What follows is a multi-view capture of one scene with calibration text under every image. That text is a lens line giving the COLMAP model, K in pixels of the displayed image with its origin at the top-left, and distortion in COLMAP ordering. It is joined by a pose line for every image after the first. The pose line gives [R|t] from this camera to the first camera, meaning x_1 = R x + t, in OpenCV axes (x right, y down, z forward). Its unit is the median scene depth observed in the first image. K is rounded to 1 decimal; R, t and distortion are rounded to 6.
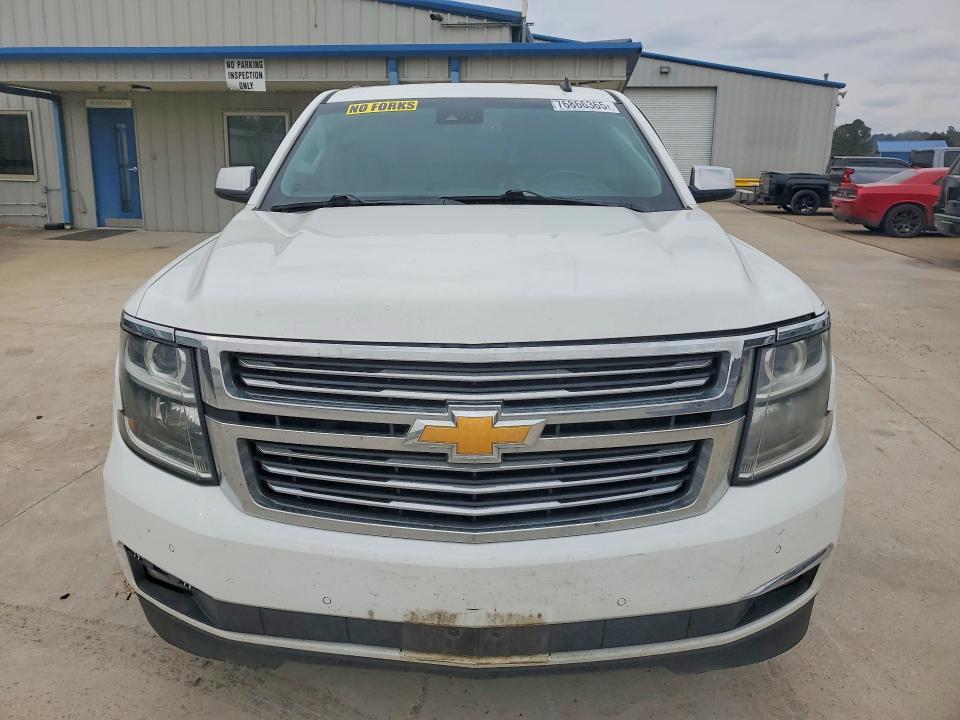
lens RADIAL K [[822.9, 0, 480.0], [0, 822.9, 360.0], [0, 0, 1]] dist [0.012181, 0.008971]
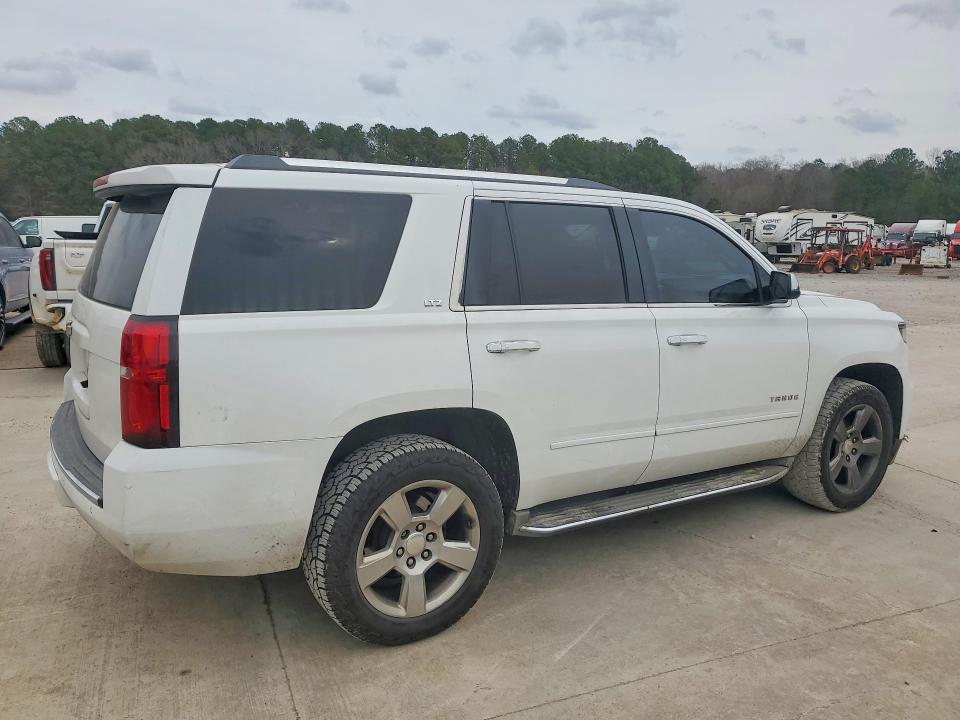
lens RADIAL K [[778.5, 0, 480.0], [0, 778.5, 360.0], [0, 0, 1]] dist [0.005647, 0.001352]
pose [[-0.634485, -0.142321, 0.759719, -0.972962], [0.162792, 0.936249, 0.311348, -0.605410], [-0.755598, 0.321222, -0.570867, 2.262269]]
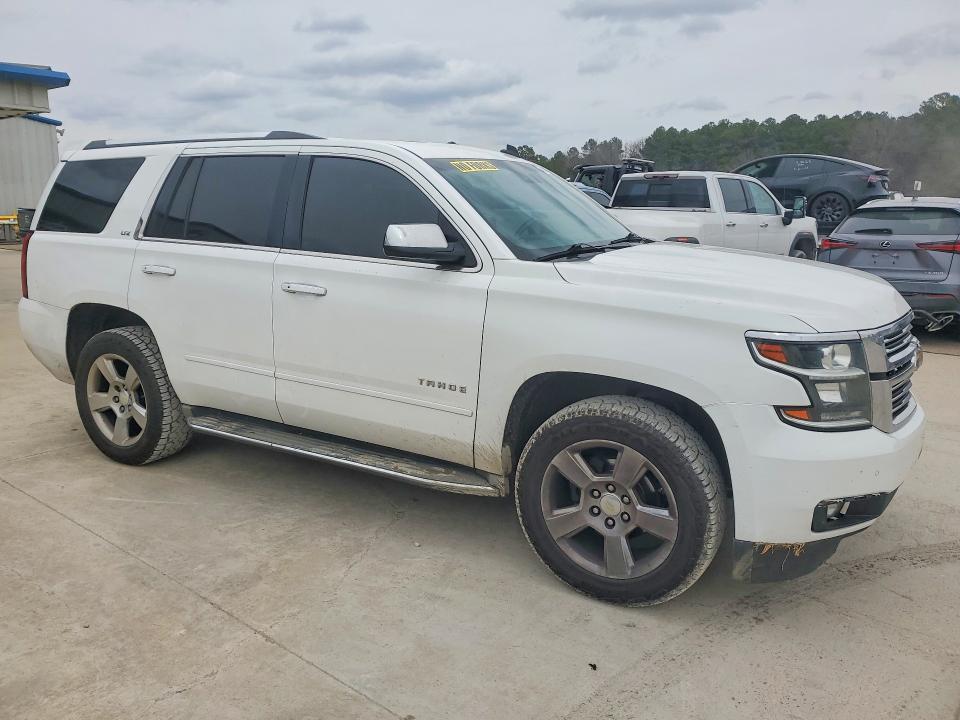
lens RADIAL K [[822.9, 0, 480.0], [0, 822.9, 360.0], [0, 0, 1]] dist [0.012181, 0.008971]
pose [[0.435281, -0.184545, 0.881177, -1.247532], [0.215096, 0.971738, 0.097259, -0.175019], [-0.874222, 0.147203, 0.462674, 0.565898]]
